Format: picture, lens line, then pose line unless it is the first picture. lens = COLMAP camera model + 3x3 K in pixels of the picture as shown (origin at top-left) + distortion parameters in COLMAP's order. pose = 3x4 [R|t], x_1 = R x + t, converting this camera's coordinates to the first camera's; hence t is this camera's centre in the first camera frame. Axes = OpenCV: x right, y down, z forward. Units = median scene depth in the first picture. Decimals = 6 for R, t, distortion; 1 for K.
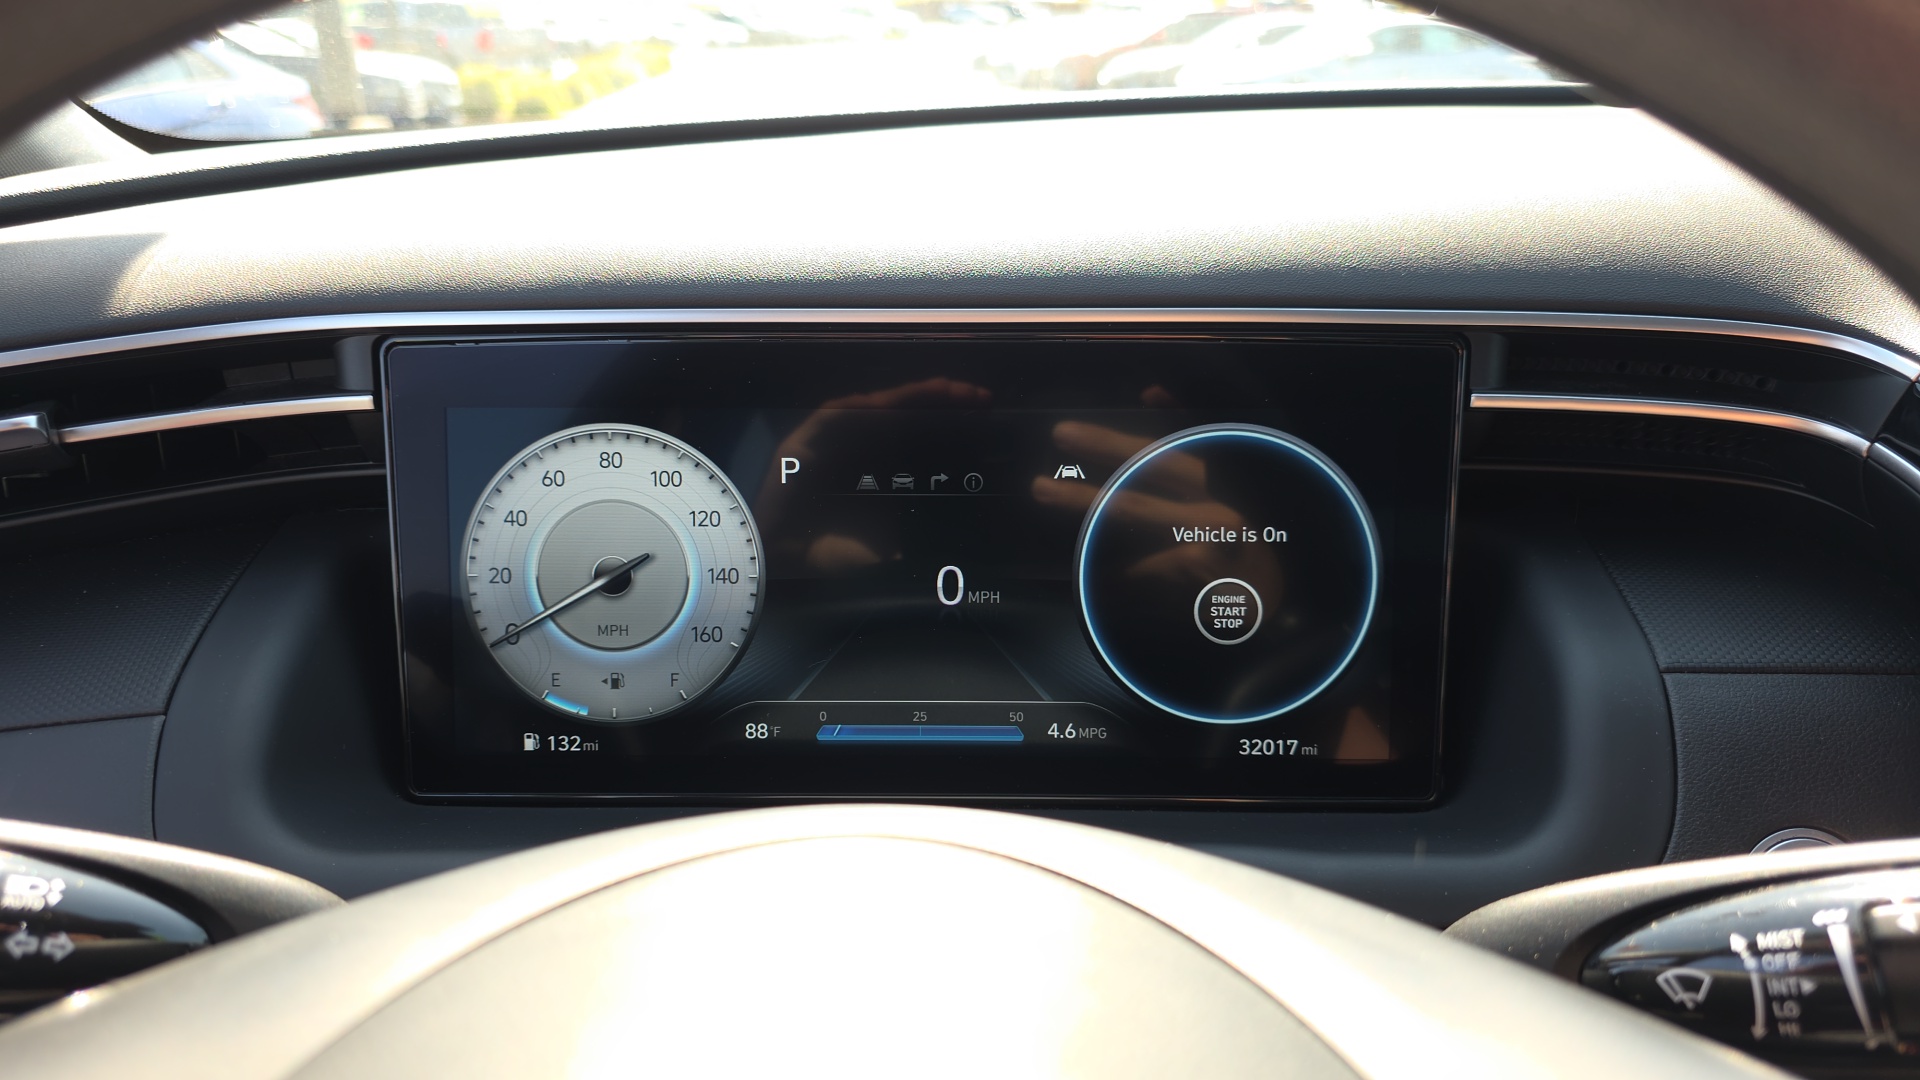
lens RADIAL K [[1406.7, 0, 900.3], [0, 1406.7, 544.2], [0, 0, 1]] dist [0.055884, -0.057749]
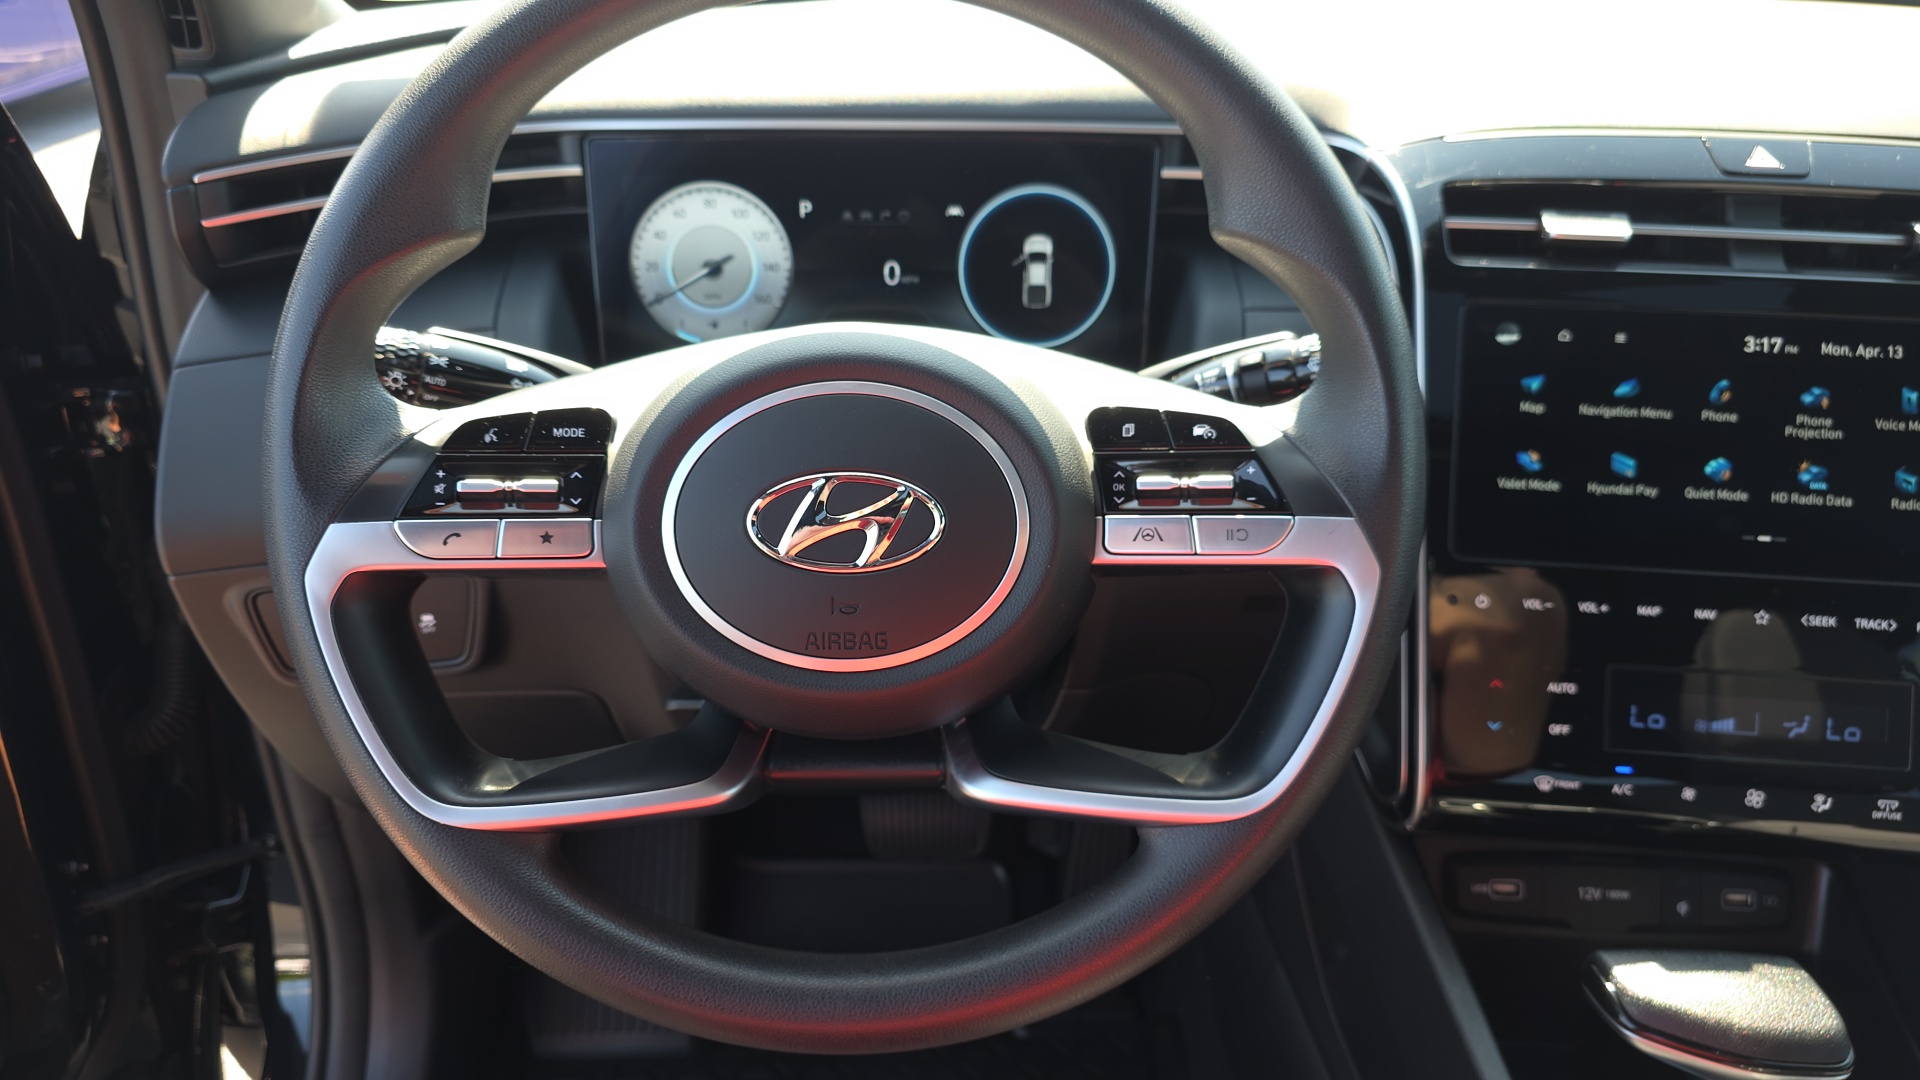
lens RADIAL K [[1337.9, 0, 959.2], [0, 1337.9, 523.9], [0, 0, 1]] dist [0.045881, -0.060570]
pose [[0.998719, -0.007698, 0.050012, 0.032963], [0.002642, 0.994944, 0.100396, 0.185031], [-0.050532, -0.100135, 0.993690, -0.829281]]
